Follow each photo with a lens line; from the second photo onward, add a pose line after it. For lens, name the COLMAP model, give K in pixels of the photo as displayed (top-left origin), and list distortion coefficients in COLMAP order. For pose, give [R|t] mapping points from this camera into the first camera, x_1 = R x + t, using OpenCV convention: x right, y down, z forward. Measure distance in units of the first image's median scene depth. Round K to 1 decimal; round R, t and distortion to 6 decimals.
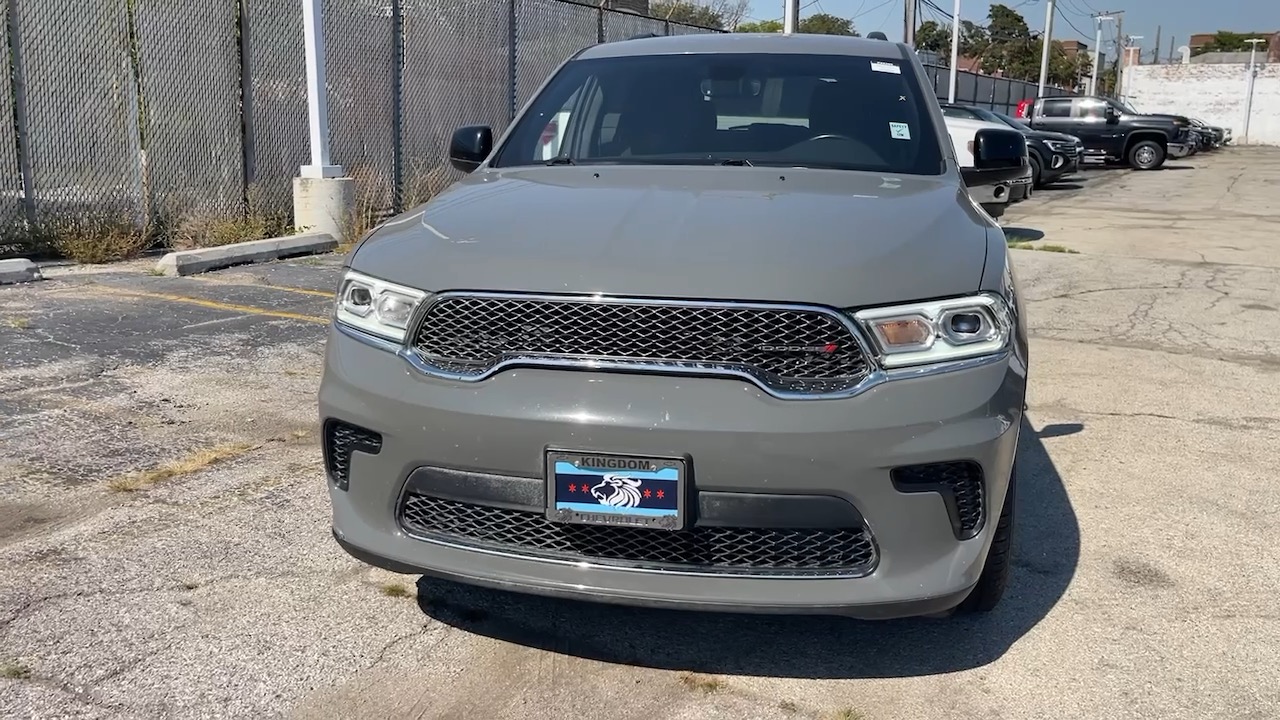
lens RADIAL K [[1107.6, 0, 644.4], [0, 1107.6, 356.0], [0, 0, 1]] dist [0.040243, -0.034874]
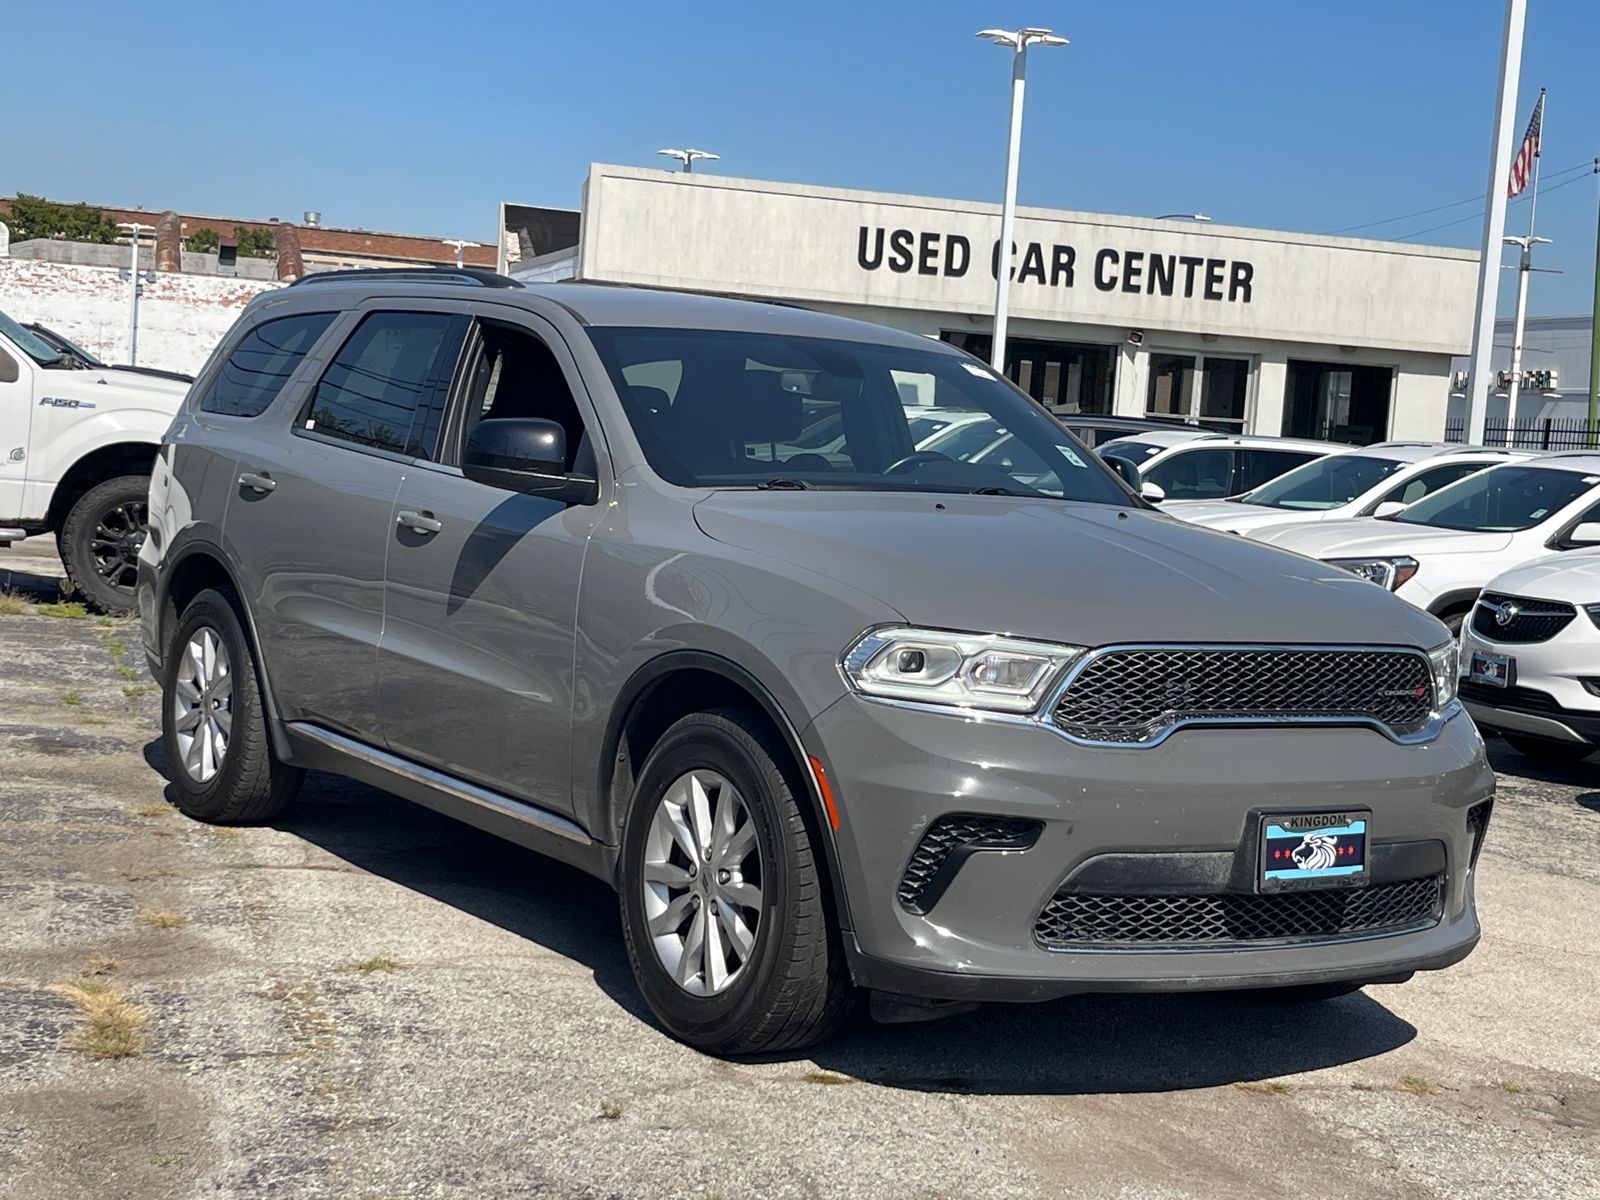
lens RADIAL K [[2505.8, 0, 792.7], [0, 2505.8, 611.2], [0, 0, 1]] dist [0.109052, 0.000000]
pose [[0.707056, -0.011570, 0.707063, -1.718946], [0.086794, 0.993726, -0.070532, 0.030357], [-0.701811, 0.111239, 0.703624, -0.191480]]
